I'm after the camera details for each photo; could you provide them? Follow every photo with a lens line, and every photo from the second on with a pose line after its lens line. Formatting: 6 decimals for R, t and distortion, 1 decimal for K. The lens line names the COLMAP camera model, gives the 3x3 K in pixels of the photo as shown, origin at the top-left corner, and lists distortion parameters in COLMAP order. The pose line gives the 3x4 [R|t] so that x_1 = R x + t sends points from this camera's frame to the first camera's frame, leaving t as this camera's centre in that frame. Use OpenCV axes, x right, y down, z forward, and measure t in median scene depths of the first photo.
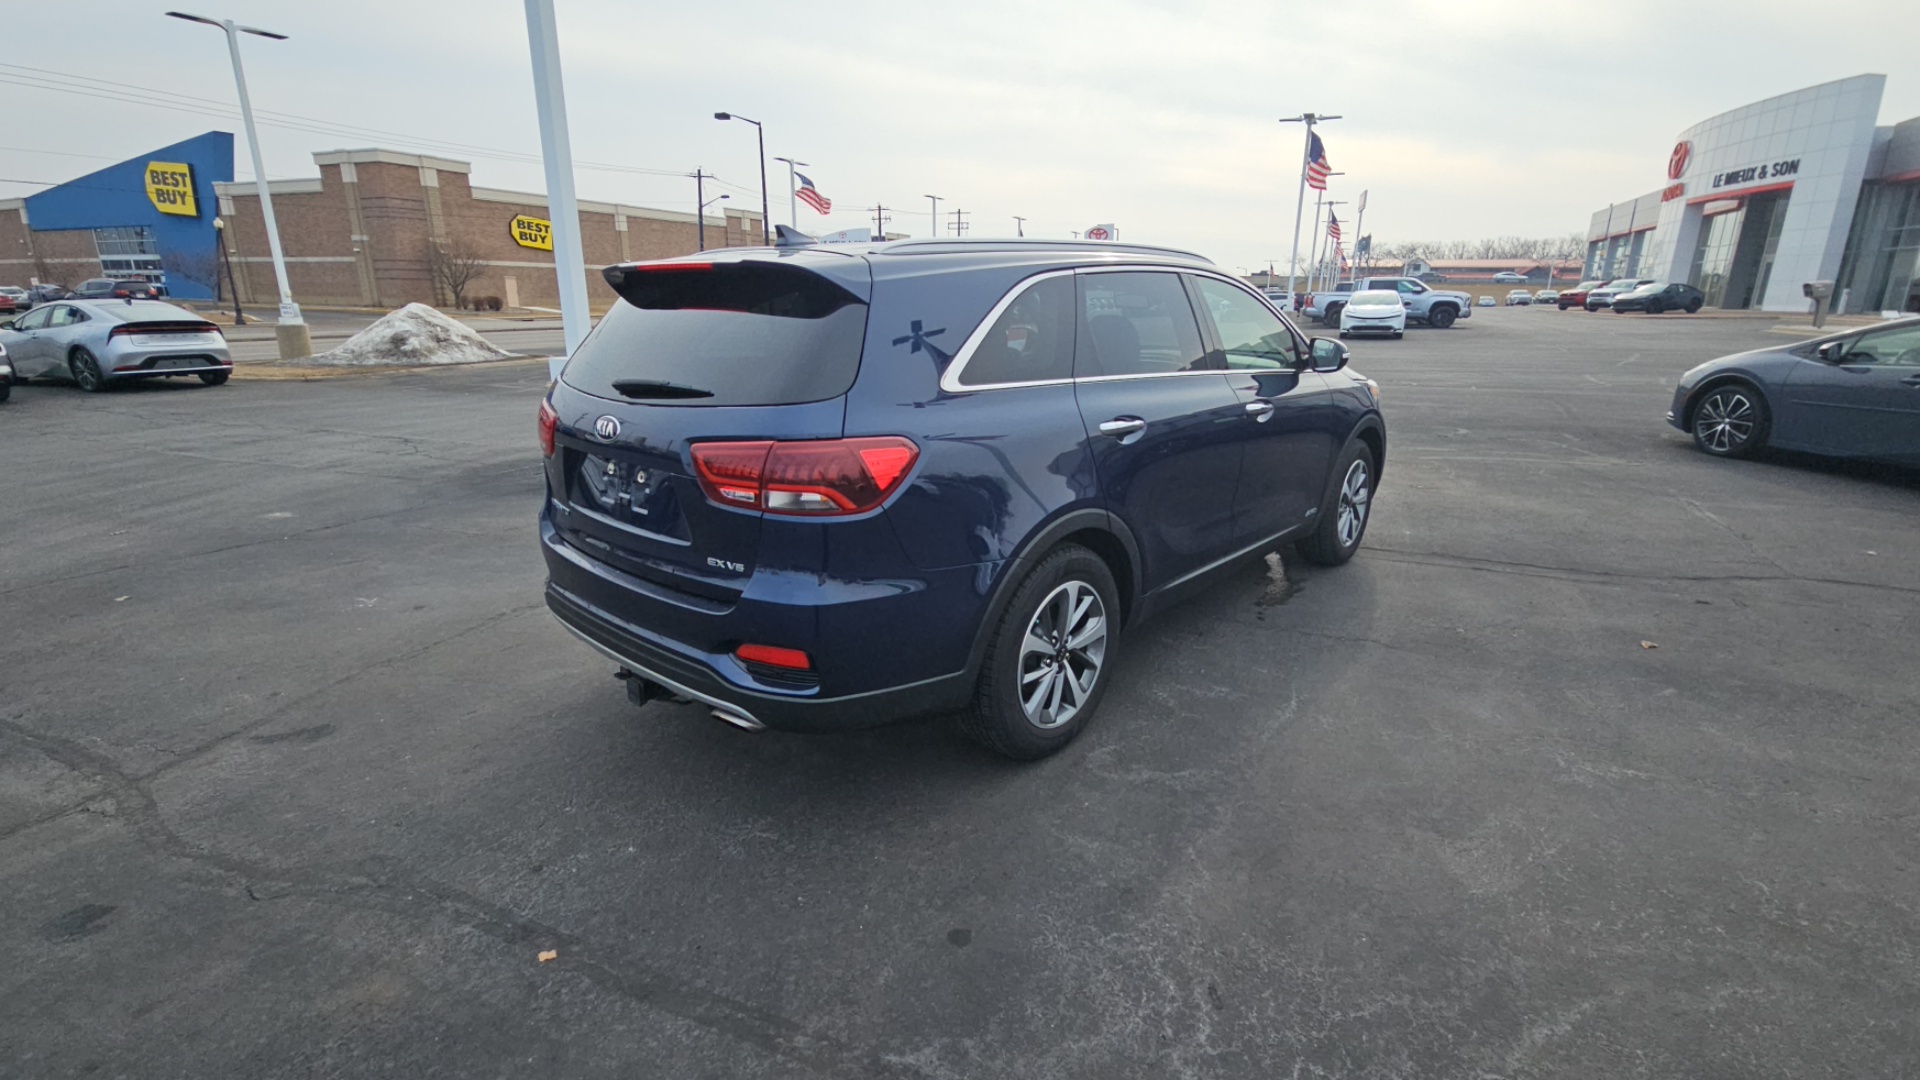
lens RADIAL K [[860.1, 0, 976.0], [0, 860.1, 537.4], [0, 0, 1]] dist [0.005873, -0.005666]
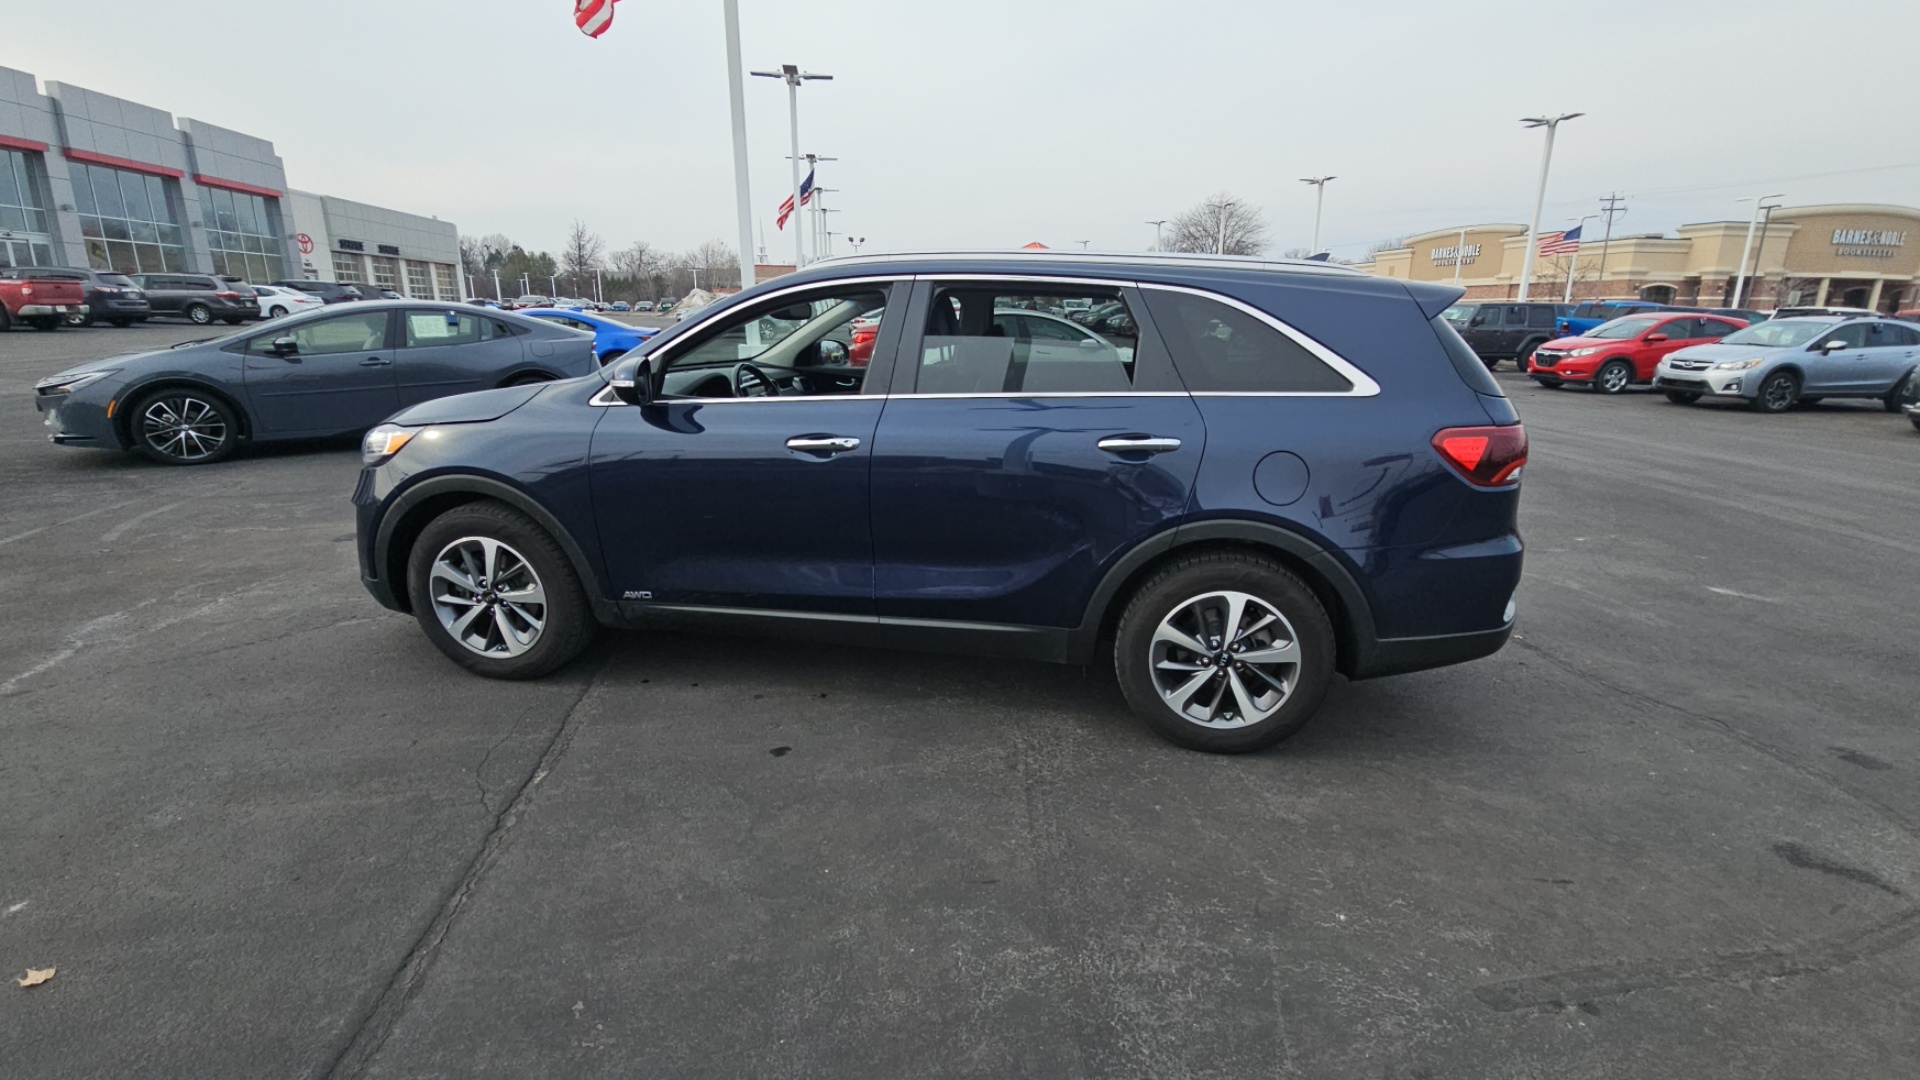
lens RADIAL K [[860.1, 0, 976.4], [0, 860.1, 540.2], [0, 0, 1]] dist [0.005873, -0.005666]
pose [[-0.527789, -0.234175, 0.816456, -0.112400], [0.217804, 0.891789, 0.396579, -0.062974], [-0.820975, 0.387137, -0.419672, 0.220767]]
